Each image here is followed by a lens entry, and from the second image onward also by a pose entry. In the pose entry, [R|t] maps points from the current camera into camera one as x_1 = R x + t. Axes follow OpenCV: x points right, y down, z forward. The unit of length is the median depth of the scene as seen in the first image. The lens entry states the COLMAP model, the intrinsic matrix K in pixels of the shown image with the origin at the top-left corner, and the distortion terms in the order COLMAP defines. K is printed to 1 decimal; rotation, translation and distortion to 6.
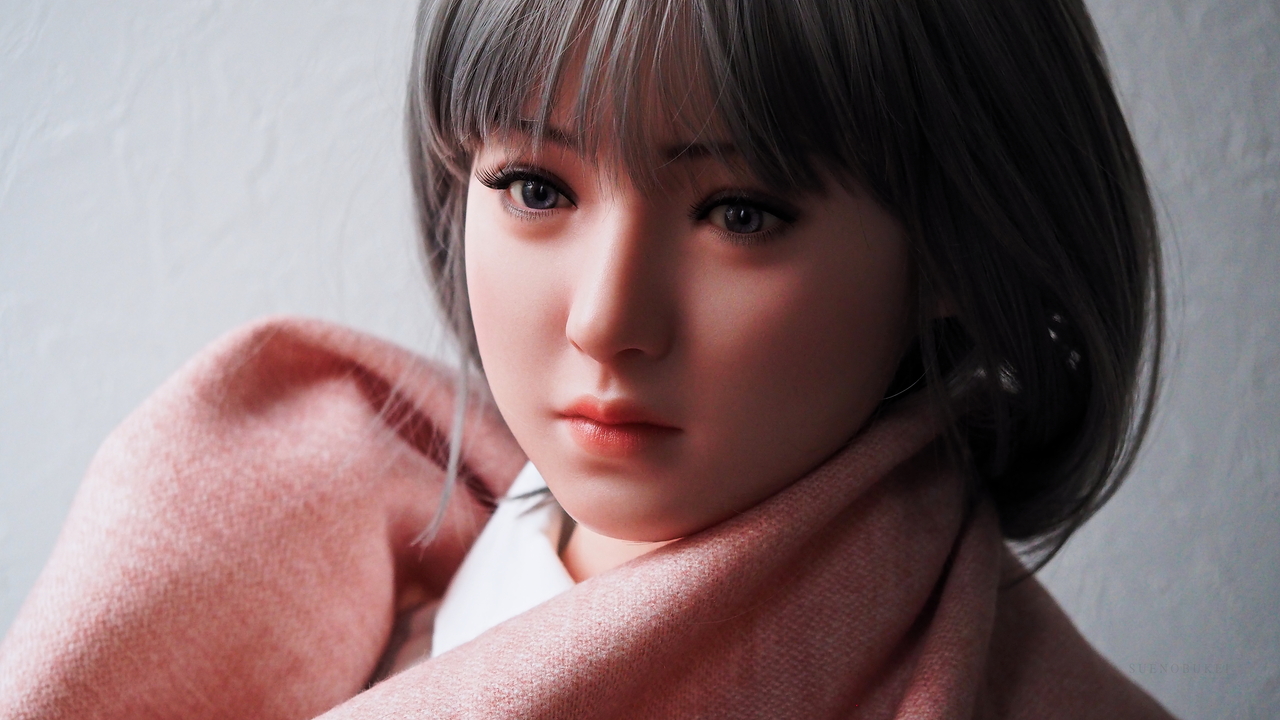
lens RADIAL K [[4480.9, 0, 642.4], [0, 4480.9, 358.6], [0, 0, 1]] dist [0.033471, 0.000000]
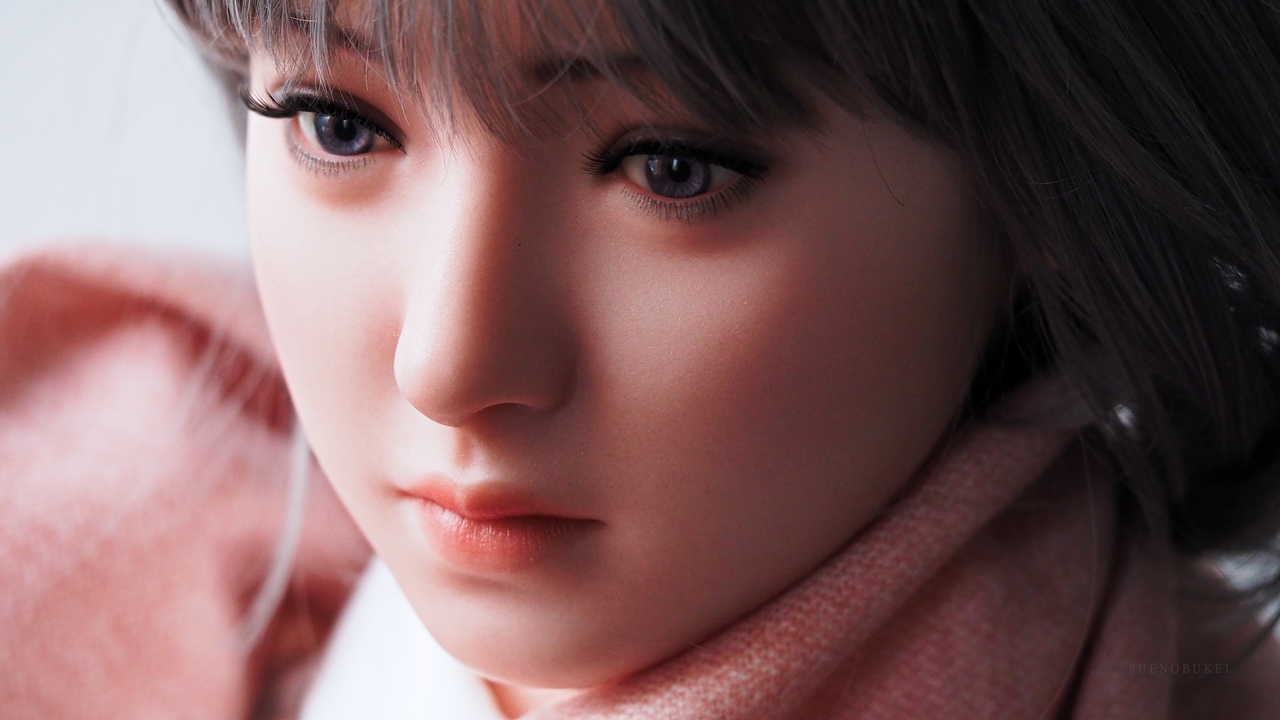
lens RADIAL K [[4480.9, 0, 638.3], [0, 4480.9, 361.7], [0, 0, 1]] dist [0.033471, 0.000000]
pose [[0.994595, -0.048075, -0.092032, 0.068303], [0.061938, 0.986087, 0.154261, -0.094873], [0.083335, -0.159128, 0.983735, 0.417067]]
